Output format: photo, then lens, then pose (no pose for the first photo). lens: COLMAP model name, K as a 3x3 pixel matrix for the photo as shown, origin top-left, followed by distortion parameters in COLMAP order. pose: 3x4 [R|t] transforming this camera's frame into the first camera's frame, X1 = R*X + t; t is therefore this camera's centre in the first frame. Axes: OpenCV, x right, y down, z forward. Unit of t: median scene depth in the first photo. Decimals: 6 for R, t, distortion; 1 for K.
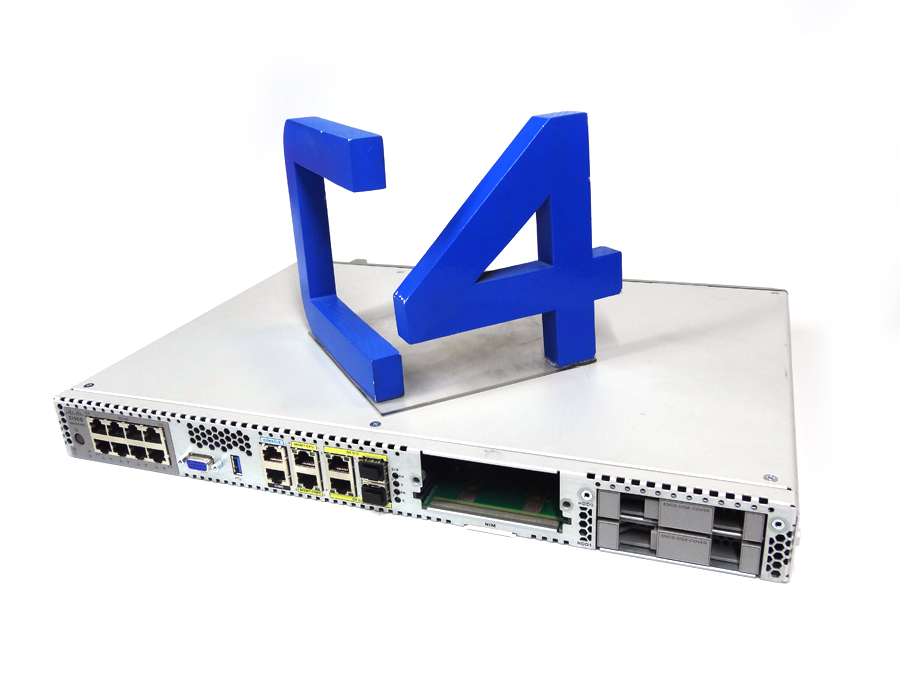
lens RADIAL K [[786.6, 0, 457.4], [0, 786.6, 343.1], [0, 0, 1]] dist [-0.006226, 0.016205]
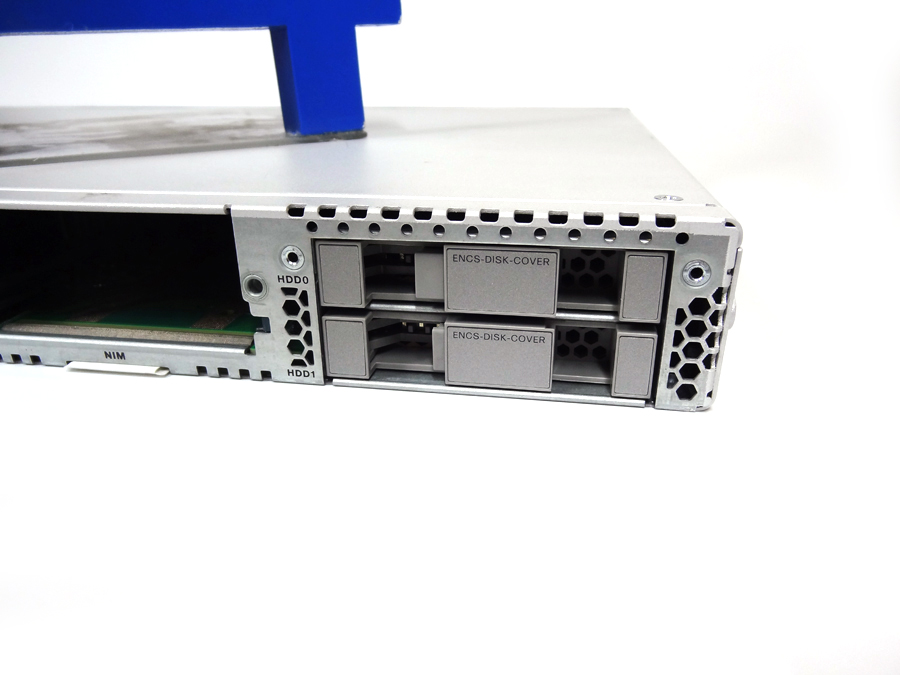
lens RADIAL K [[670.6, 0, 449.7], [0, 670.6, 339.8], [0, 0, 1]] dist [0.009065, 0.006453]
pose [[0.982523, -0.034480, 0.182918, 0.184011], [0.032645, 0.999382, 0.013038, 0.242308], [-0.183255, -0.006839, 0.983042, 0.603843]]
